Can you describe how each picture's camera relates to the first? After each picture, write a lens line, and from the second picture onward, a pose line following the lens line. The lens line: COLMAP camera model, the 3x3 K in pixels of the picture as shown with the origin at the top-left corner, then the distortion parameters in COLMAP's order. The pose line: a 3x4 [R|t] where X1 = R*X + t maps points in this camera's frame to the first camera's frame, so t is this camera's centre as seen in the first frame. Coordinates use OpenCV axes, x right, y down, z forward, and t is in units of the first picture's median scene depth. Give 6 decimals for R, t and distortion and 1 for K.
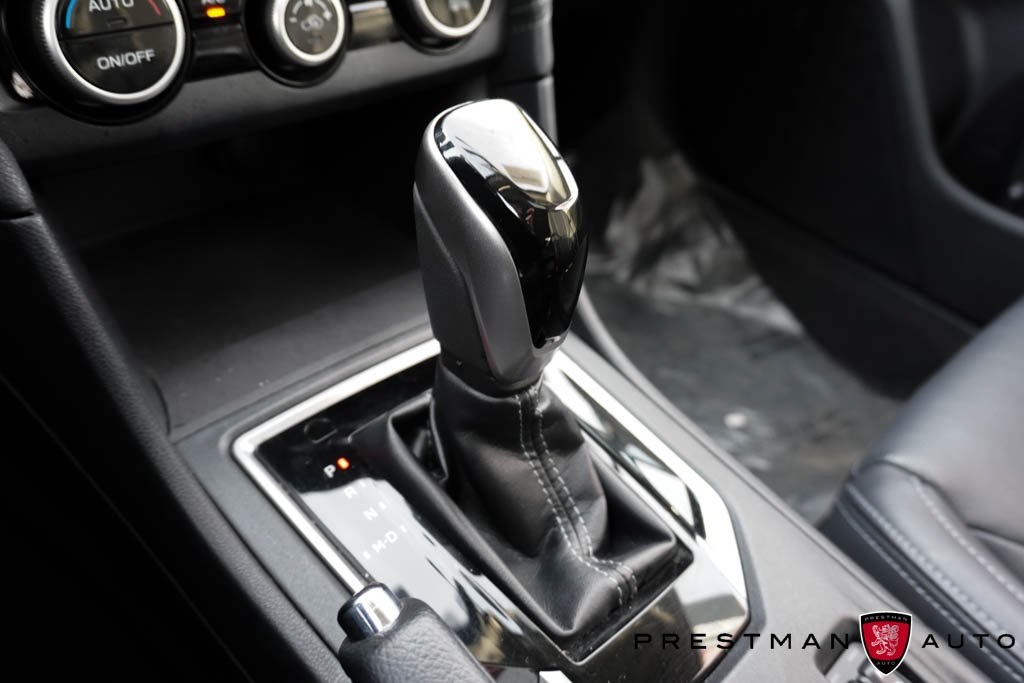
lens RADIAL K [[908.7, 0, 510.6], [0, 908.7, 342.5], [0, 0, 1]] dist [0.003533, -0.002709]
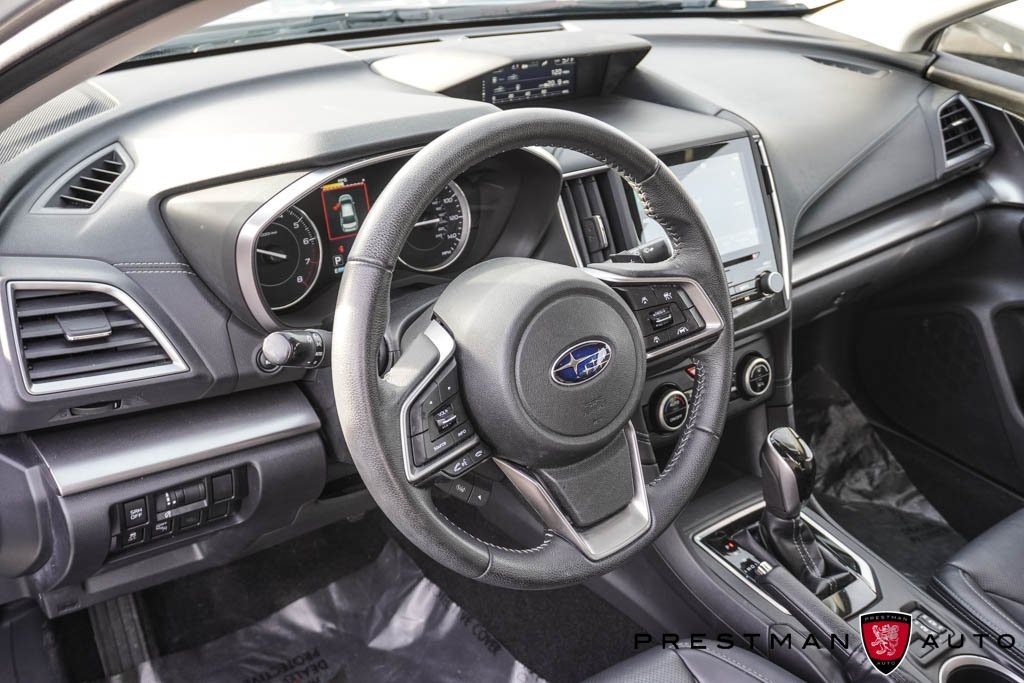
lens RADIAL K [[1048.5, 0, 512.4], [0, 1048.5, 340.8], [0, 0, 1]] dist [0.004791, 0.000000]
pose [[0.988726, -0.023413, -0.147892, -0.343342], [-0.009126, 0.976440, -0.215594, 0.211418], [0.149455, 0.214513, 0.965219, -2.360839]]
